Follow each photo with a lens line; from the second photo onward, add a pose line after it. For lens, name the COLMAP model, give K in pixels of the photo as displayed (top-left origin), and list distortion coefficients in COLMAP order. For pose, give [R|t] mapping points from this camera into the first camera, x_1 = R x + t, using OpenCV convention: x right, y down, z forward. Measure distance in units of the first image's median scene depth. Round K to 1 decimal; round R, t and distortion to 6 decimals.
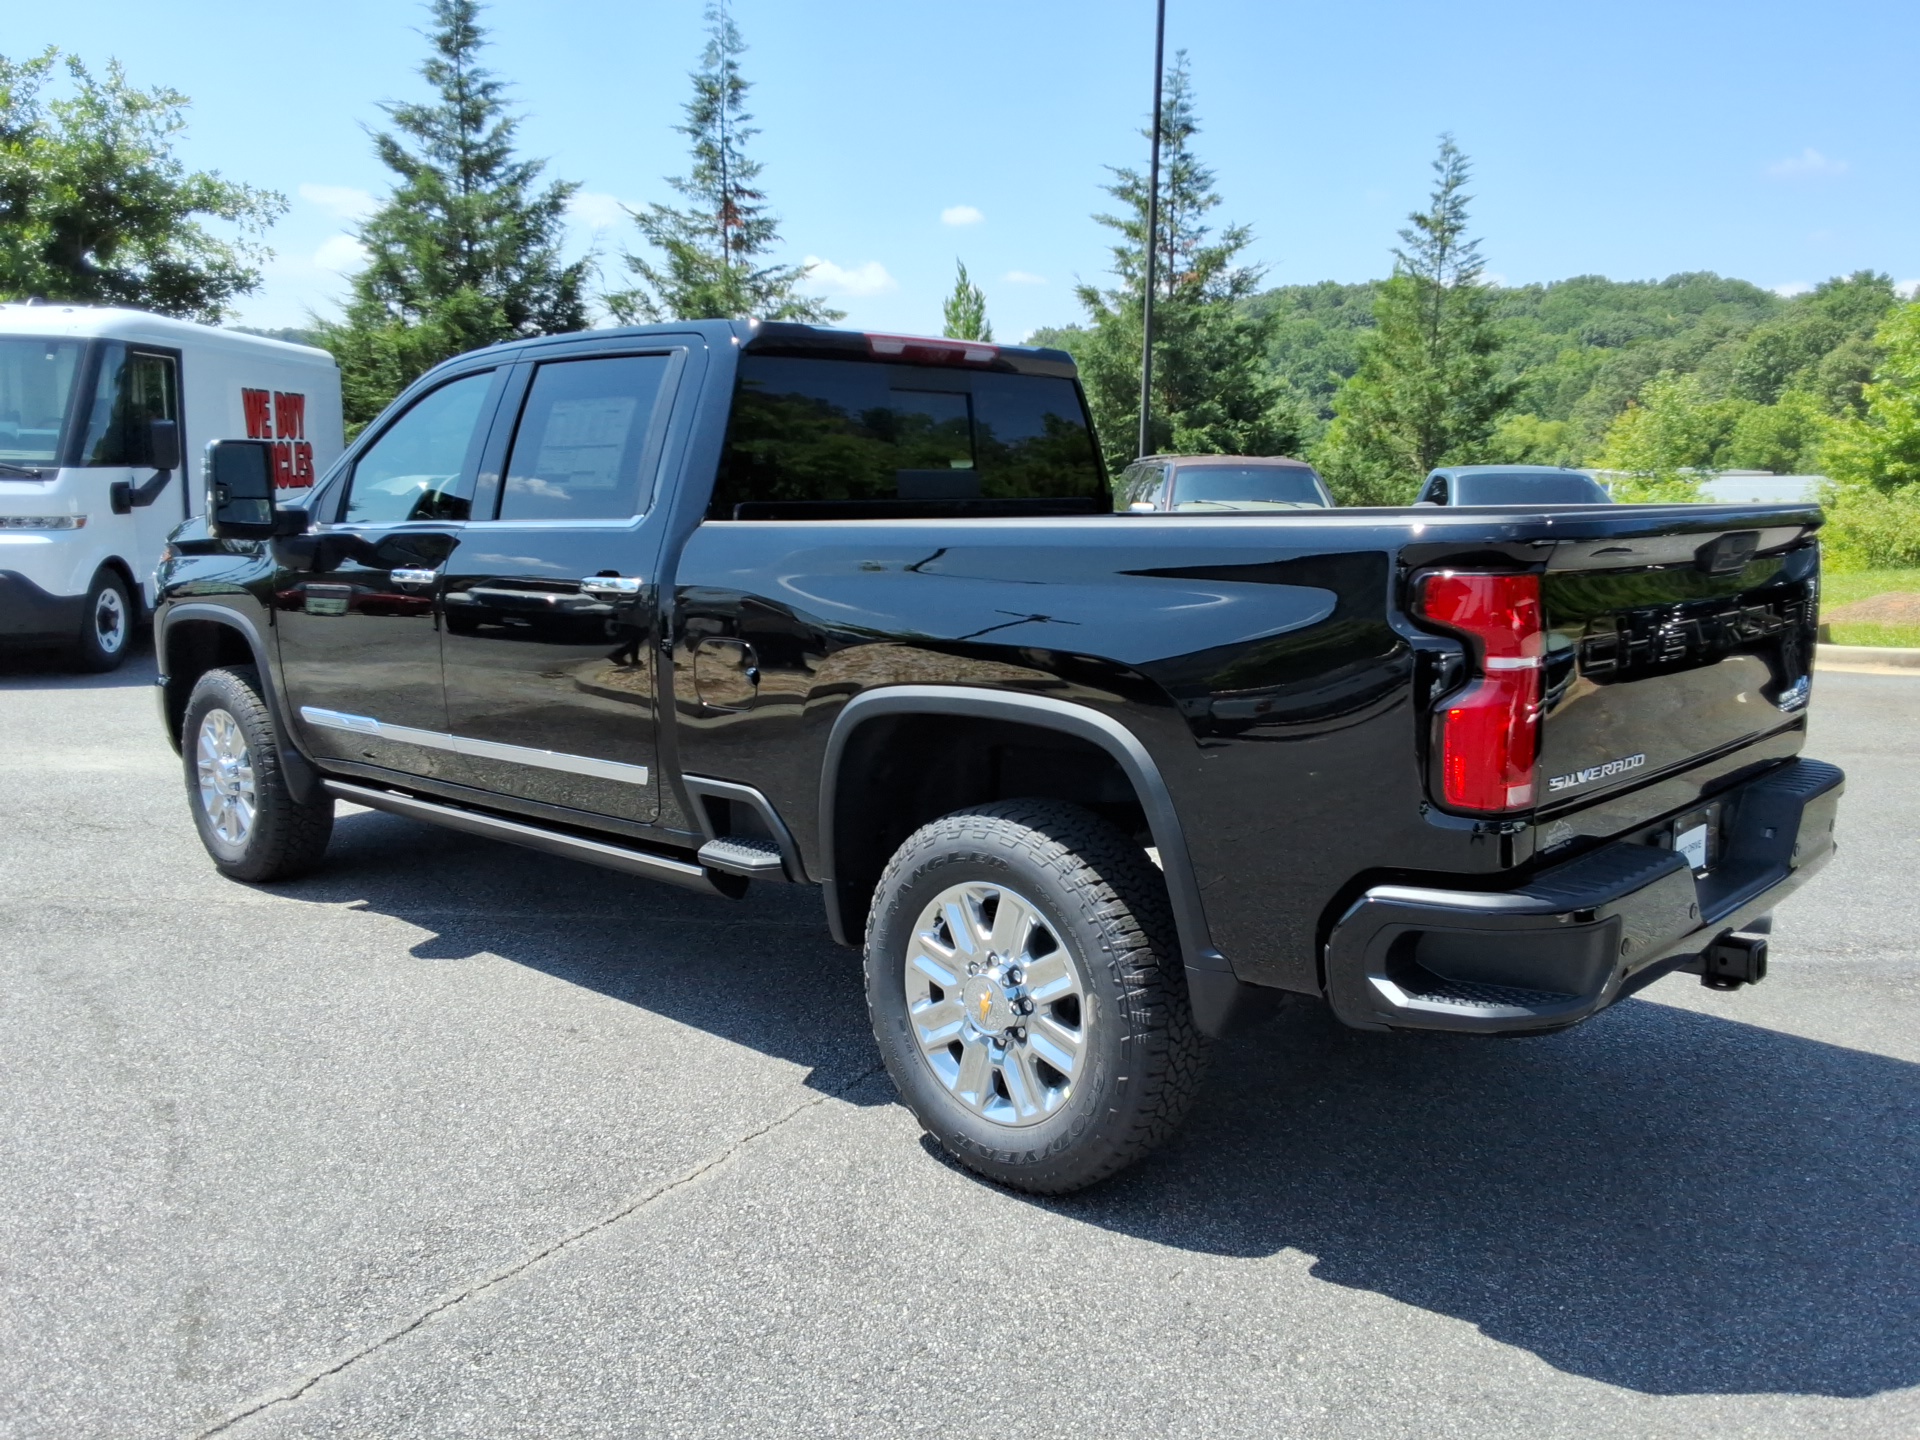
lens RADIAL K [[1554.8, 0, 970.1], [0, 1554.8, 696.5], [0, 0, 1]] dist [0.127358, -0.198448]
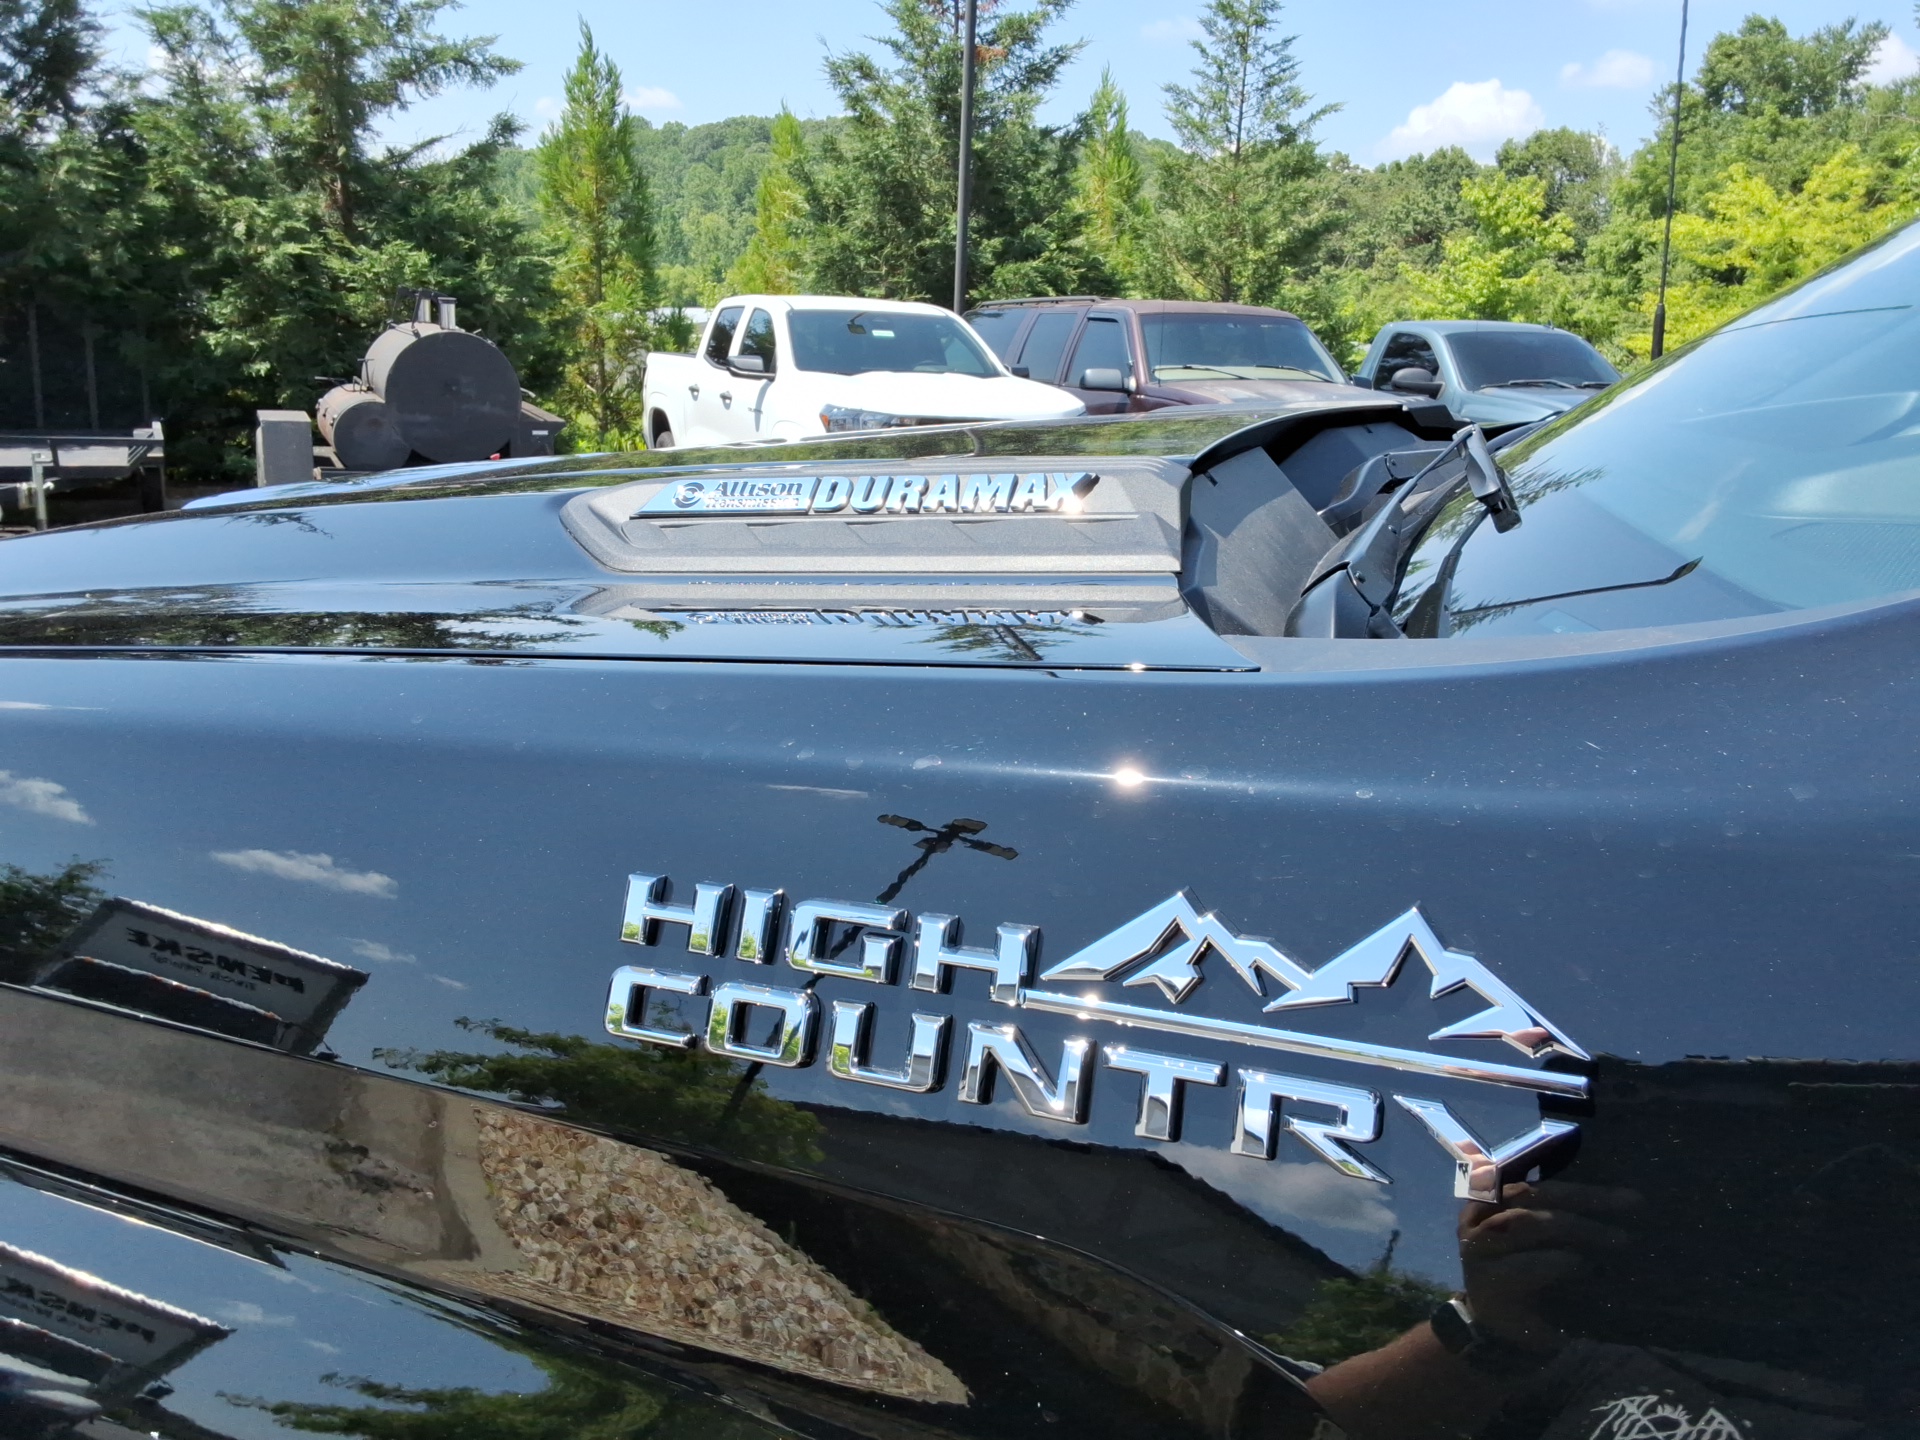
lens RADIAL K [[1554.8, 0, 970.1], [0, 1554.8, 696.5], [0, 0, 1]] dist [0.127358, -0.198448]
pose [[0.937704, -0.064415, 0.341412, -0.149637], [0.031413, 0.994357, 0.101331, -0.040051], [-0.346013, -0.084294, 0.934435, 0.282136]]
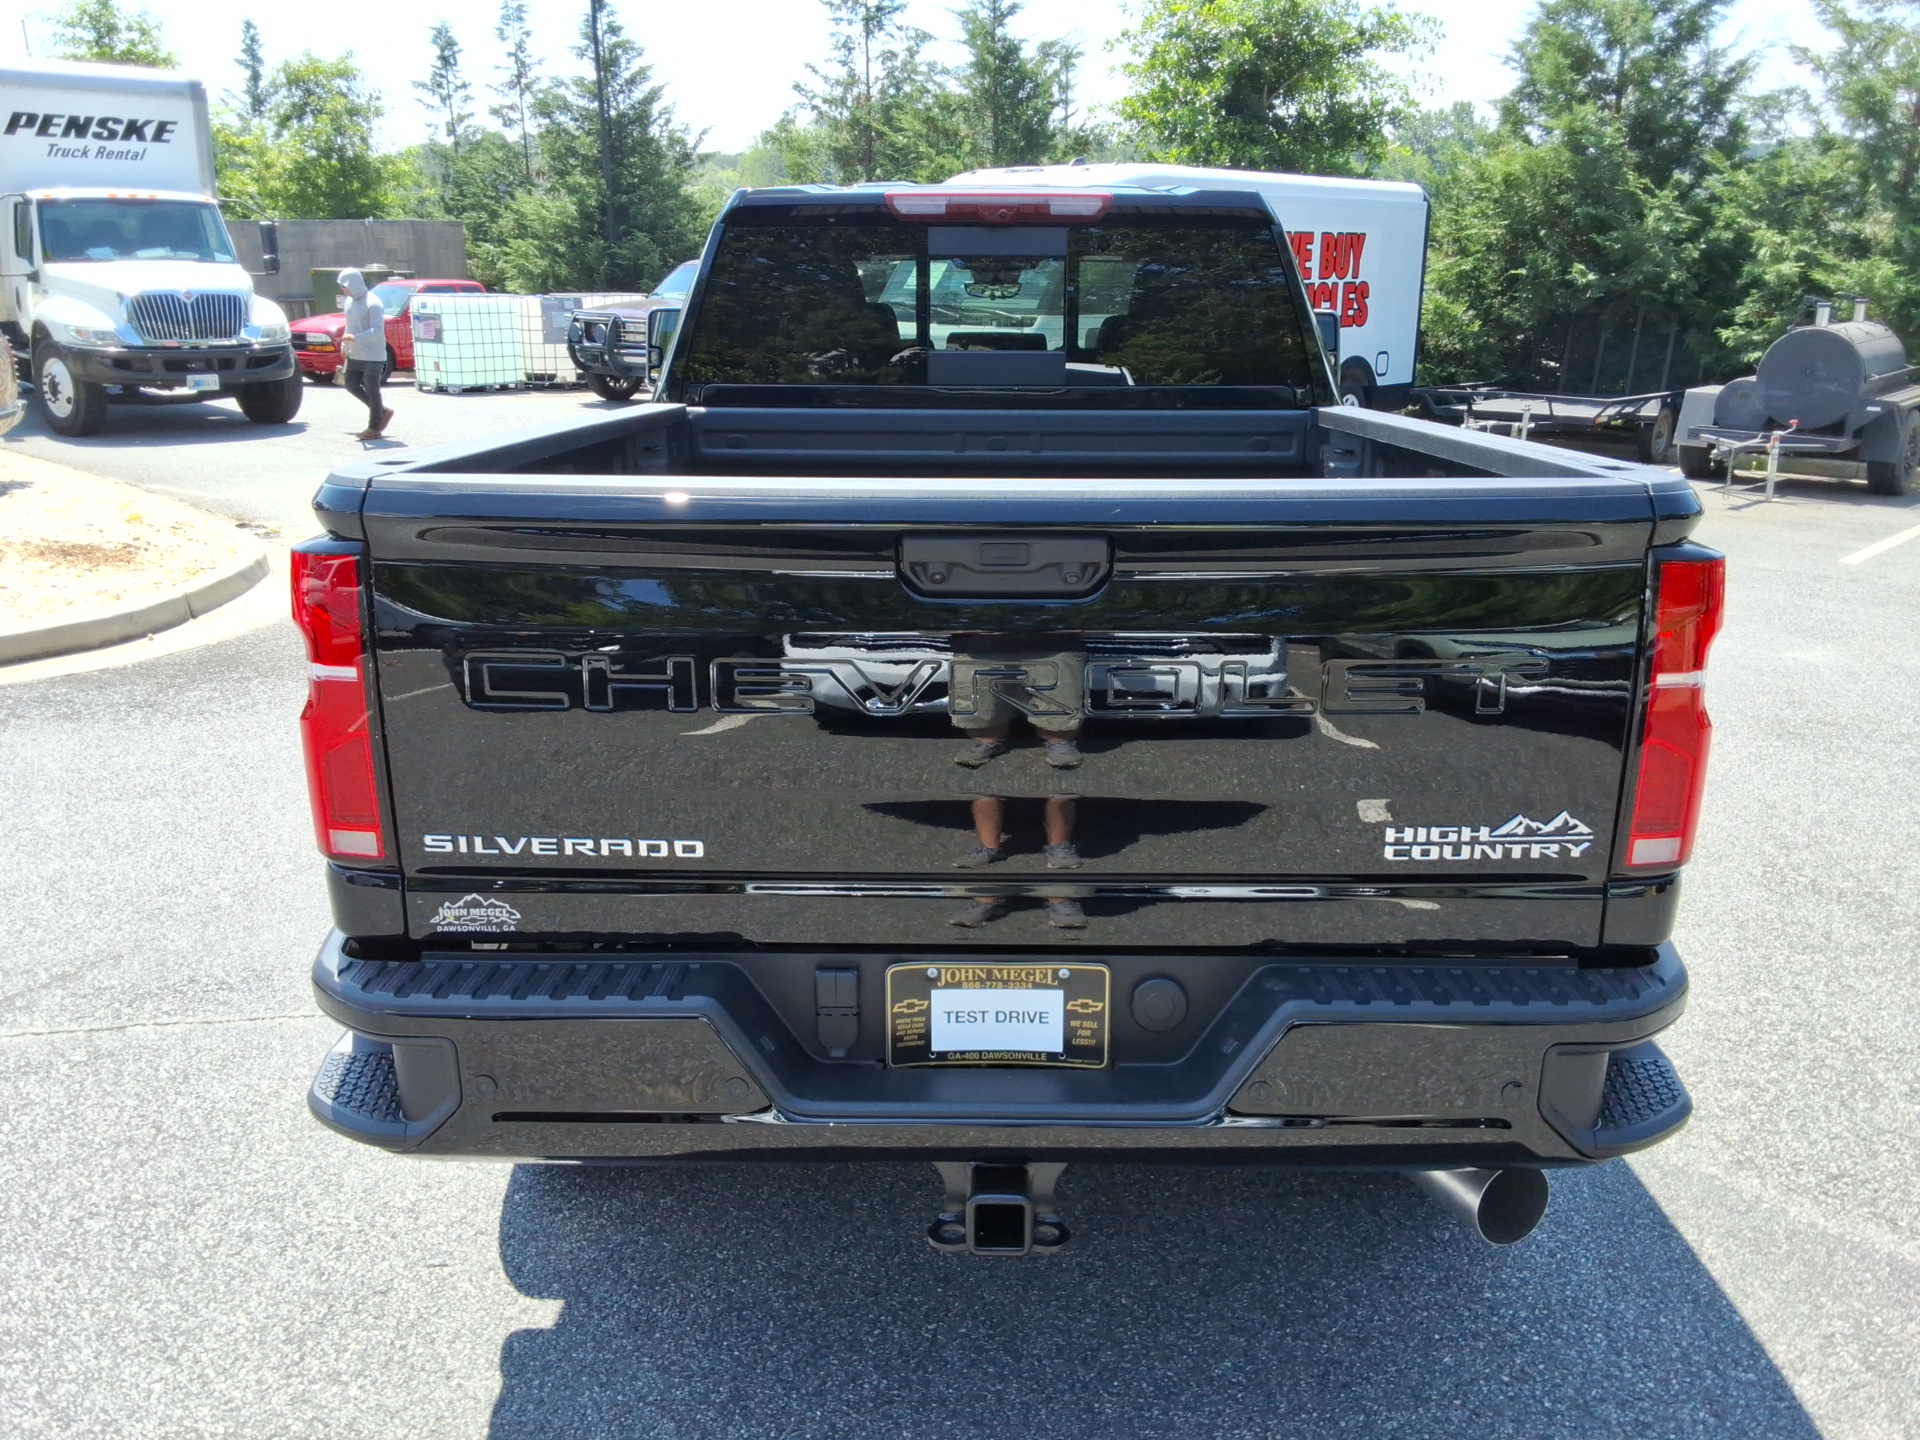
lens RADIAL K [[1554.8, 0, 970.1], [0, 1554.8, 696.5], [0, 0, 1]] dist [0.127358, -0.198448]
pose [[0.665926, 0.185568, -0.722570, 0.159466], [-0.107726, 0.982337, 0.153000, -0.021936], [0.738199, -0.024047, 0.674154, 0.103783]]
